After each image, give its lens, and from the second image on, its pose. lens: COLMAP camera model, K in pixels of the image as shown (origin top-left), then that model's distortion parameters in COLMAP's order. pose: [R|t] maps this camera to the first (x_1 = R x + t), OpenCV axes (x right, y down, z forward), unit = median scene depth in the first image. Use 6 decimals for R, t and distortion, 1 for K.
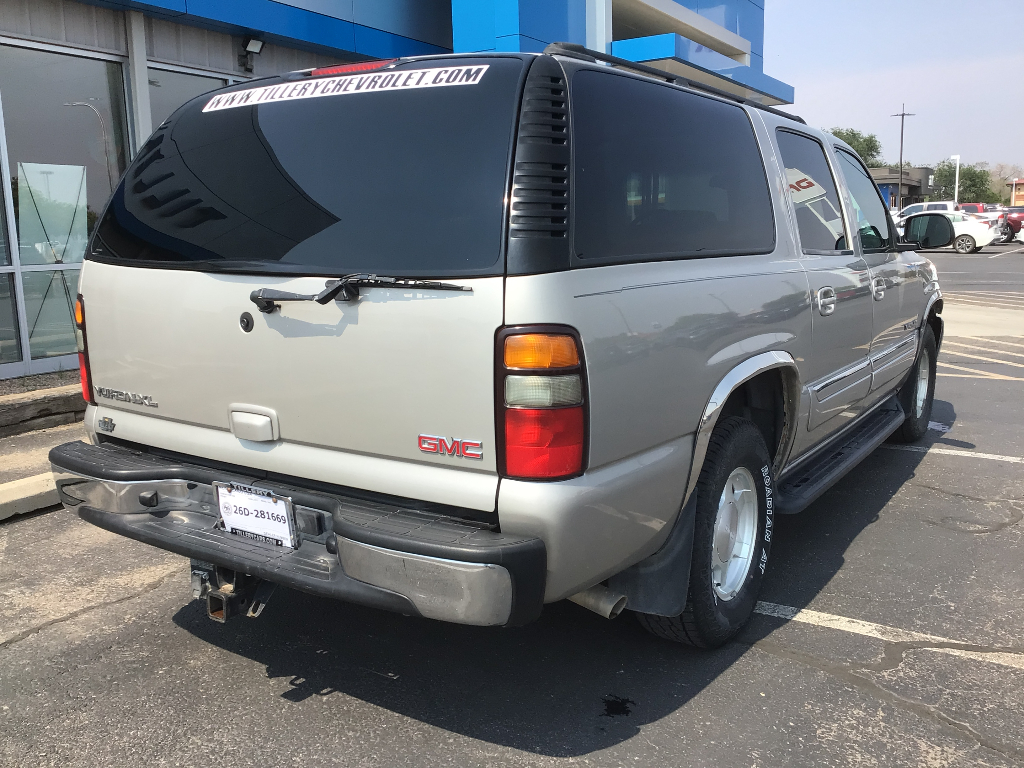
lens RADIAL K [[915.5, 0, 512.0], [0, 915.5, 384.0], [0, 0, 1]] dist [0.030392, -0.000139]
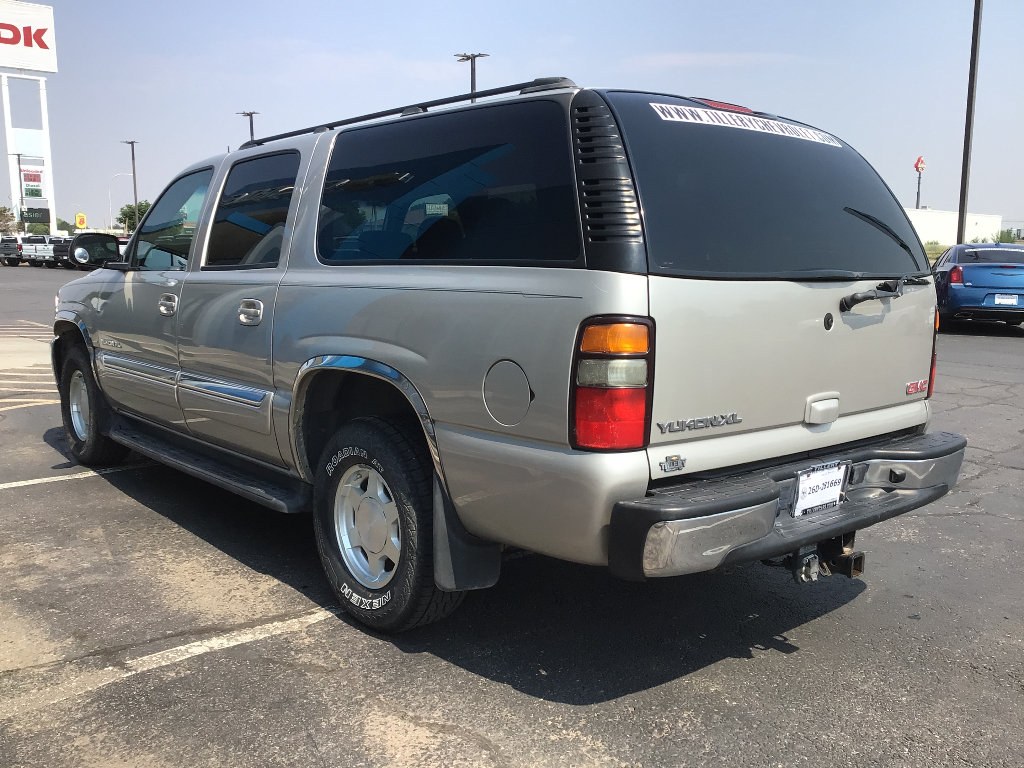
lens RADIAL K [[949.0, 0, 561.9], [0, 949.0, 380.7], [0, 0, 1]] dist [0.091986, -0.001098]
pose [[0.233601, -0.125549, 0.964193, -1.415069], [0.133887, 0.986336, 0.095995, -0.141972], [-0.963071, 0.106669, 0.247219, 0.944667]]
